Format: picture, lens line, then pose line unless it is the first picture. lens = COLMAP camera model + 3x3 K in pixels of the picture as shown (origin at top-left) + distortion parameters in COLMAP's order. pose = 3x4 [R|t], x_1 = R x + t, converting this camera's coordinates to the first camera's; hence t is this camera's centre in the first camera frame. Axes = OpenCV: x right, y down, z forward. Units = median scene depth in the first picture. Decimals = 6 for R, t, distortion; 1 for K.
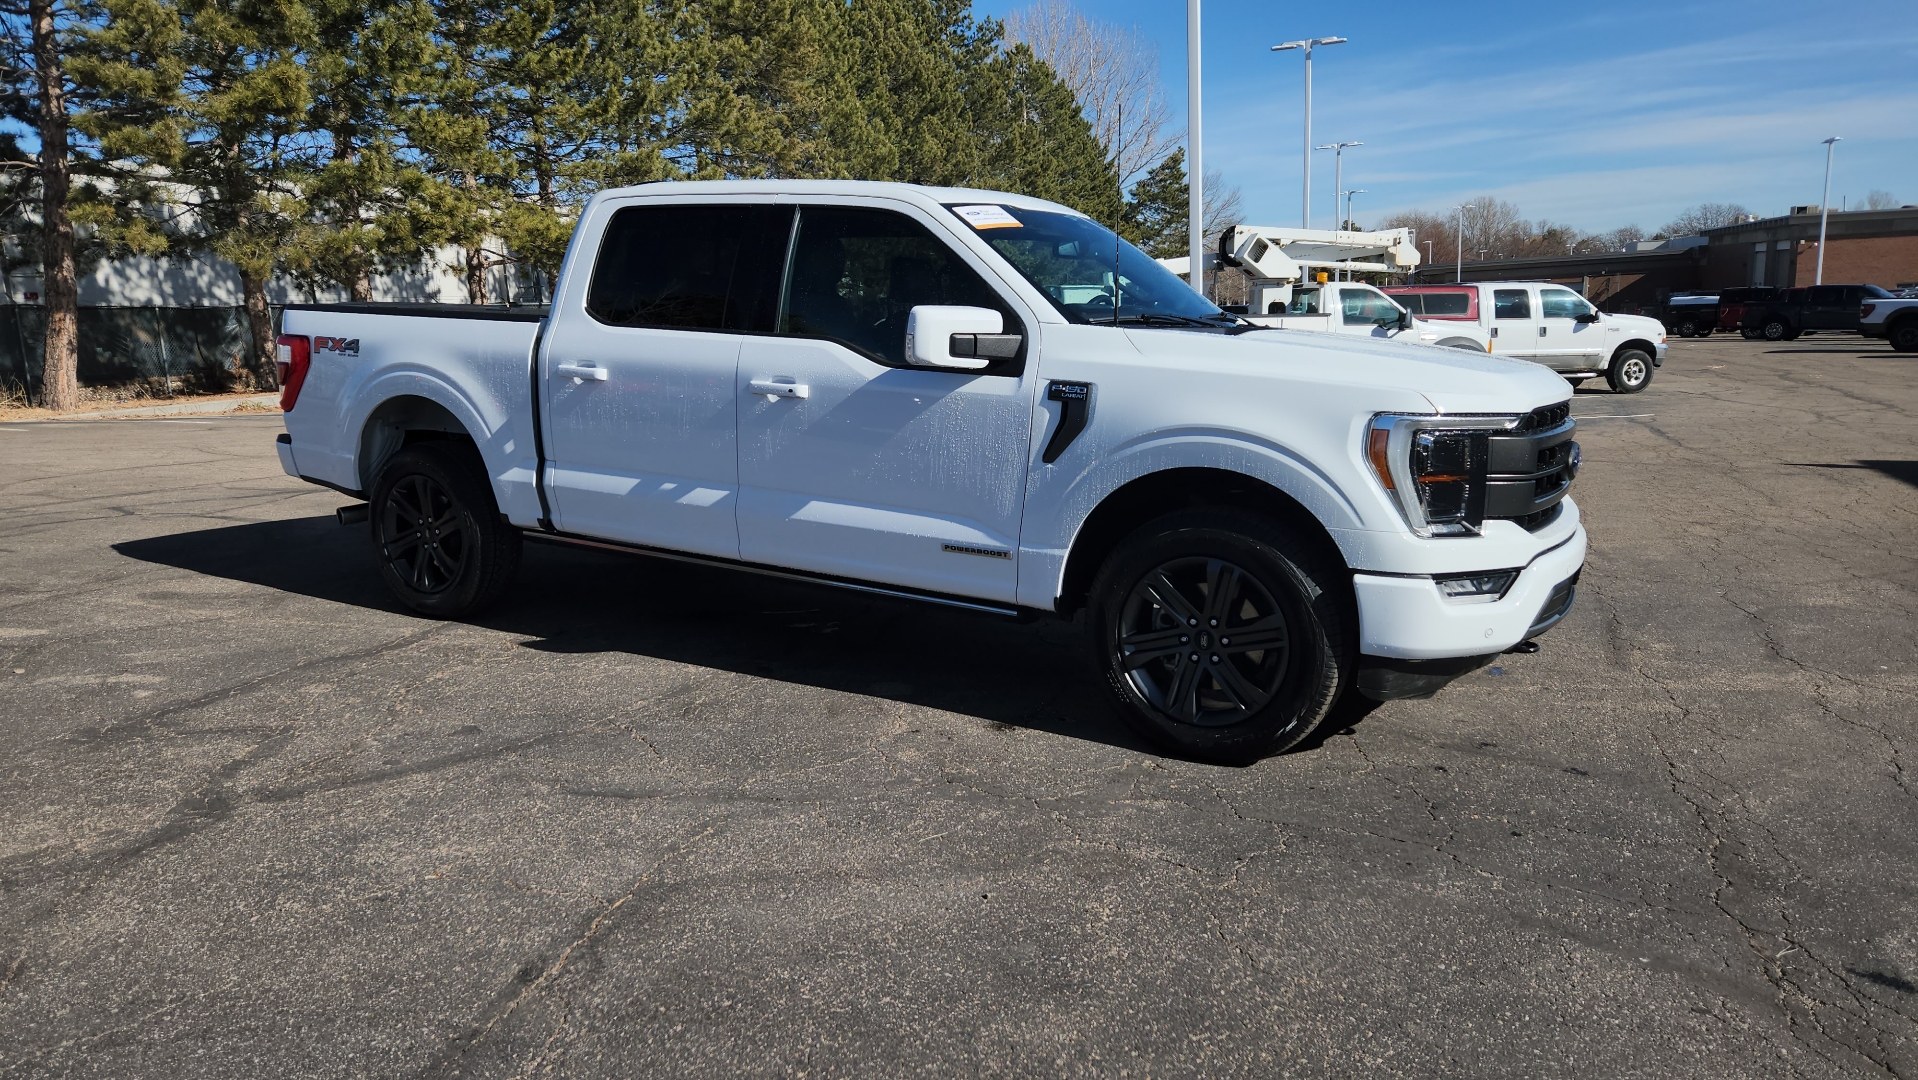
lens RADIAL K [[1277.5, 0, 924.6], [0, 1277.5, 564.8], [0, 0, 1]] dist [0.074821, -0.057980]
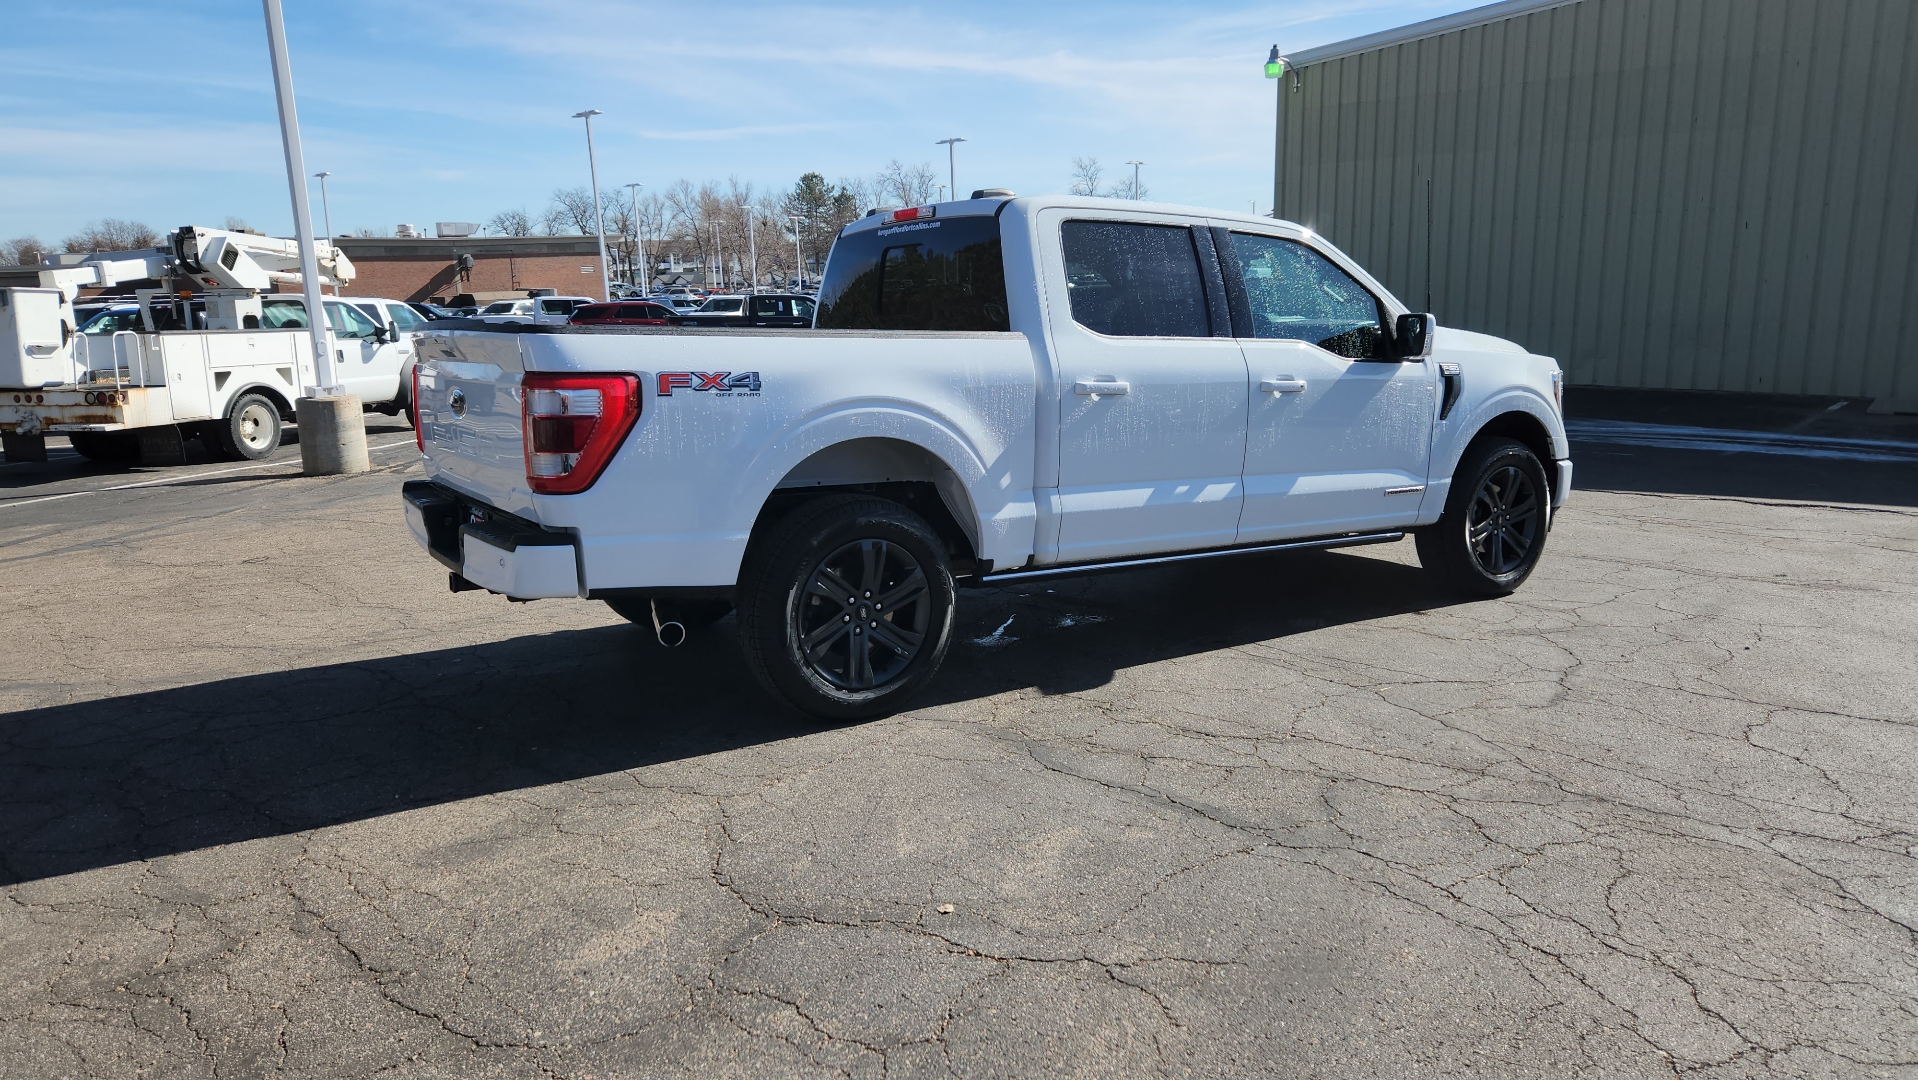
lens RADIAL K [[1277.5, 0, 930.4], [0, 1277.5, 529.2], [0, 0, 1]] dist [0.074821, -0.057980]
pose [[0.446977, -0.152174, 0.881507, -1.176152], [0.185321, 0.979799, 0.075173, -0.140871], [-0.875138, 0.129761, 0.466149, 0.674425]]
